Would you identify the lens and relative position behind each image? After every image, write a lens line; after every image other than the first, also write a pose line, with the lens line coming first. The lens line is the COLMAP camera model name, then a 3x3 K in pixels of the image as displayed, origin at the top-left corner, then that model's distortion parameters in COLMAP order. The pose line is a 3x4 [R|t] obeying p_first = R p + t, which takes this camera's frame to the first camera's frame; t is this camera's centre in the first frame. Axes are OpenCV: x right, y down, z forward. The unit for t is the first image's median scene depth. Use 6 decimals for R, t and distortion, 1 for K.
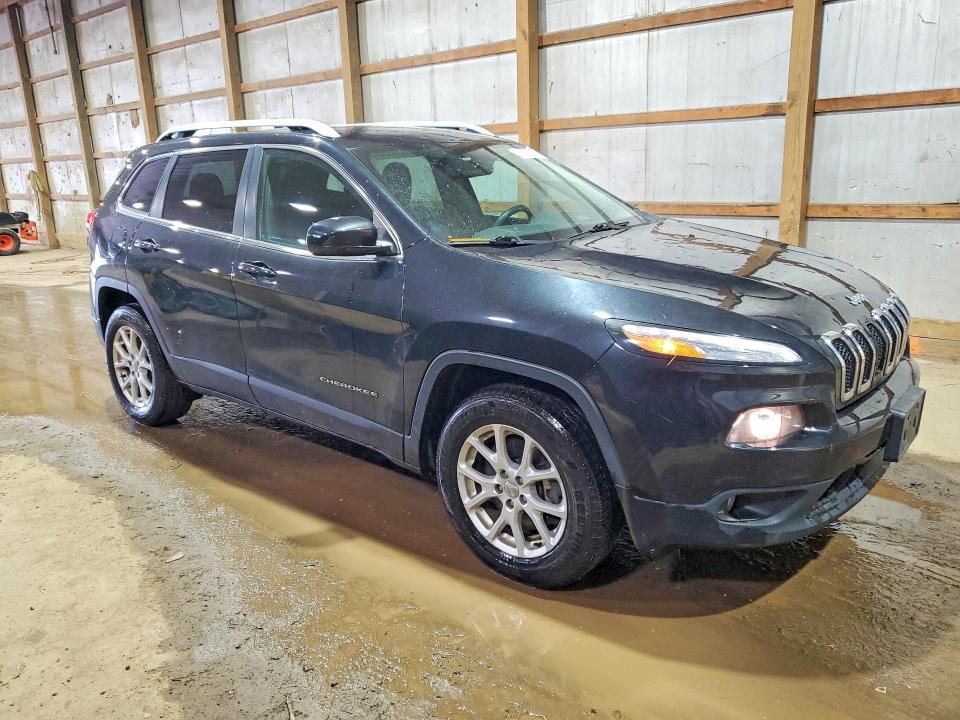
lens RADIAL K [[775.5, 0, 473.0], [0, 775.5, 358.4], [0, 0, 1]] dist [0.039956, 0.003261]
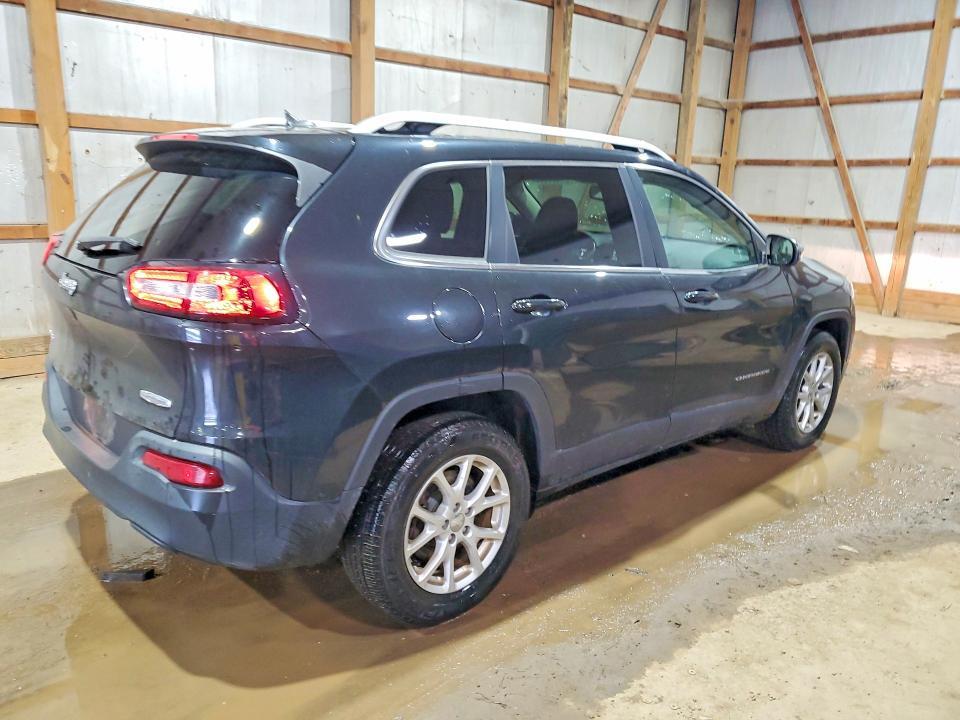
lens RADIAL K [[775.5, 0, 473.0], [0, 775.5, 358.4], [0, 0, 1]] dist [0.039956, 0.003261]
pose [[0.080956, -0.202151, 0.976003, -1.112118], [0.217232, 0.959255, 0.180664, -0.239944], [-0.972757, 0.197393, 0.121571, 1.027479]]
